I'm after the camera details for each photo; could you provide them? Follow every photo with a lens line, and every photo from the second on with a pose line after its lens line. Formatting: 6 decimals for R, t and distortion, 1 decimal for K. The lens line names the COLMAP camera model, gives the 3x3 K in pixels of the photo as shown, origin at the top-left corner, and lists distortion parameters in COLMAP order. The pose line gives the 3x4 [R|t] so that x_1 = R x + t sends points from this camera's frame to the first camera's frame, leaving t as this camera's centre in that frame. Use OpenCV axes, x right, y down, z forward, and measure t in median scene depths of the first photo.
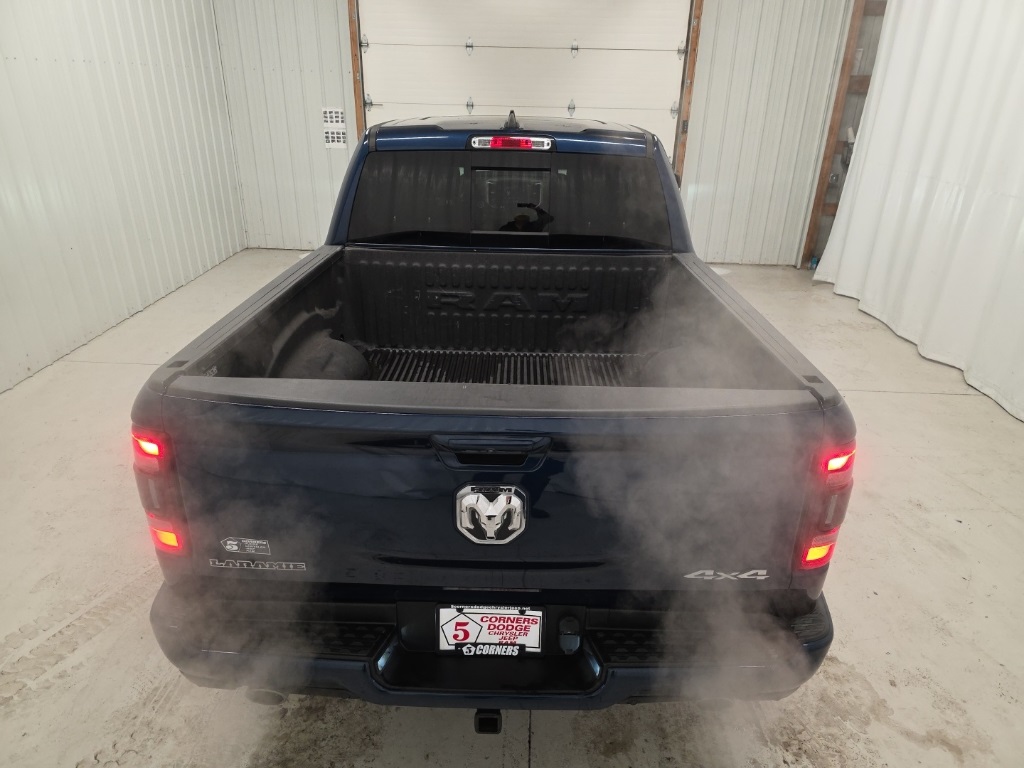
lens RADIAL K [[695.8, 0, 512.9], [0, 695.8, 382.0], [0, 0, 1]] dist [0.014206, -0.000119]
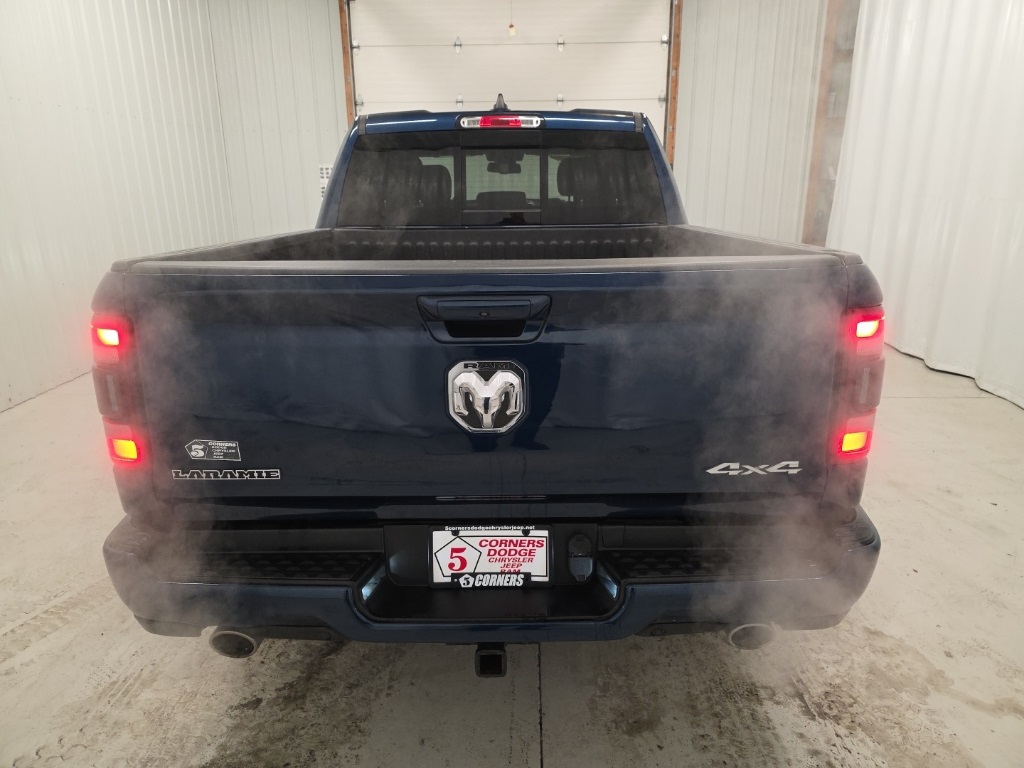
lens RADIAL K [[691.9, 0, 512.0], [0, 691.9, 384.0], [0, 0, 1]] dist [0.015676, -0.007976]
pose [[0.999488, -0.031876, 0.002940, -0.000722], [0.031957, 0.988224, -0.149637, 0.225128], [0.001864, 0.149655, 0.988737, 0.085275]]
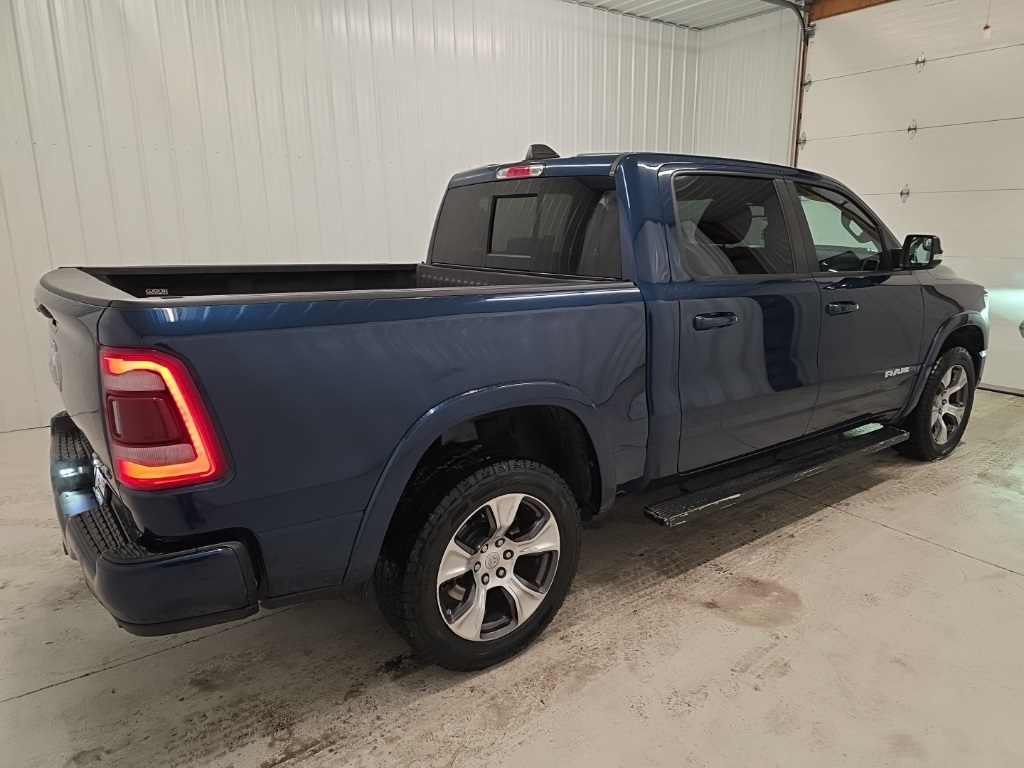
lens RADIAL K [[695.8, 0, 512.9], [0, 695.8, 382.0], [0, 0, 1]] dist [0.014206, -0.000119]
pose [[0.602436, 0.155234, -0.782926, 1.083956], [-0.299677, 0.953133, -0.041611, 0.008068], [0.739773, 0.259692, 0.620722, 0.526339]]
